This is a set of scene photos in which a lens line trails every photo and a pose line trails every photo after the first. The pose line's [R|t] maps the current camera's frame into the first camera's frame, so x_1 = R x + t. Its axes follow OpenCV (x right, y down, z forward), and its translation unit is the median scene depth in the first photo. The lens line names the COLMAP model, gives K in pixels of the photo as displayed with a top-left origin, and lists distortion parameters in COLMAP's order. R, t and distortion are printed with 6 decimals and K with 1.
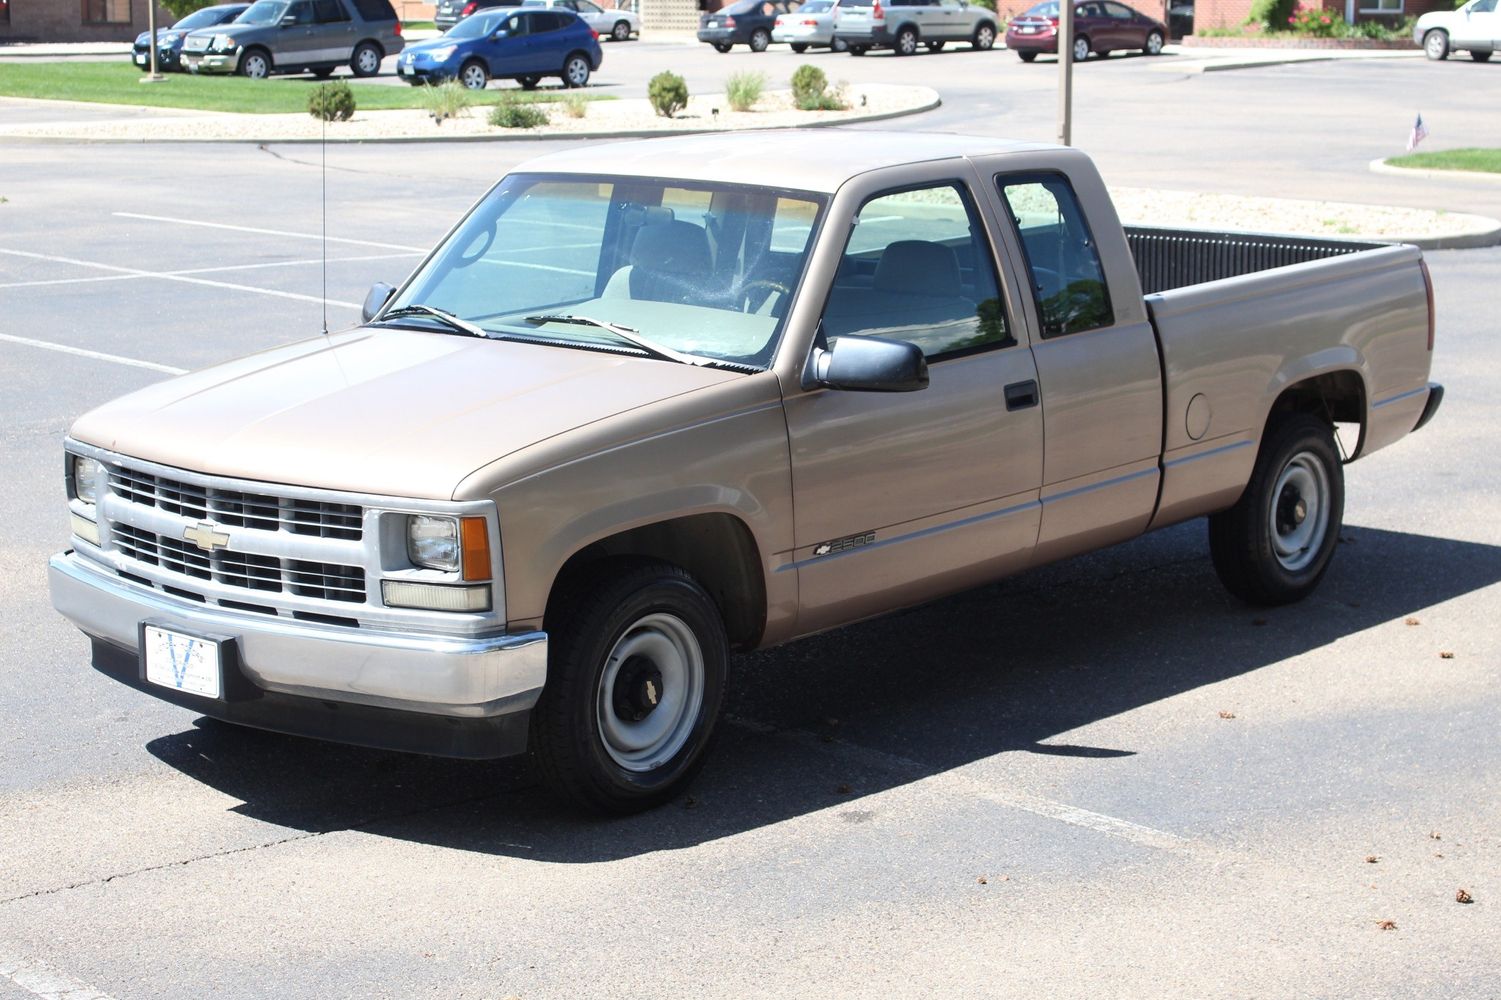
lens RADIAL K [[2864.4, 0, 750.5], [0, 2864.4, 500.0], [0, 0, 1]] dist [-0.014728, 0.219638]
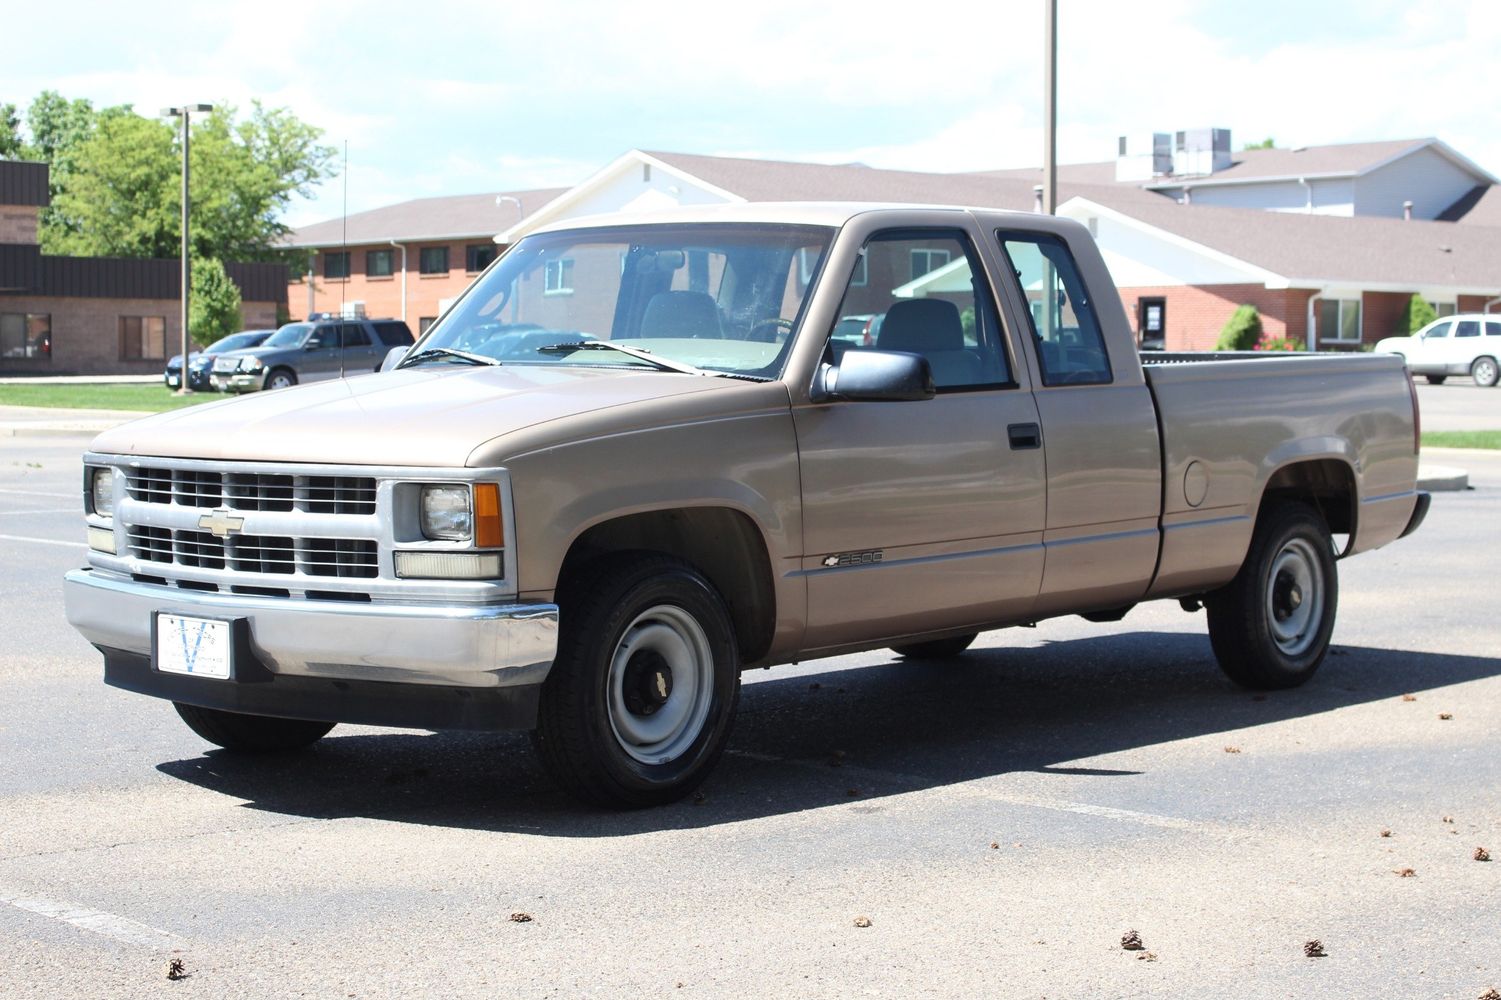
lens RADIAL K [[2720.0, 0, 750.5], [0, 2720.0, 500.0], [0, 0, 1]] dist [-0.019324, 0.094510]
pose [[0.999997, 0.001582, 0.001866, -0.005050], [-0.001324, 0.991417, -0.130728, 0.122468], [-0.002057, 0.130726, 0.991416, 0.046599]]
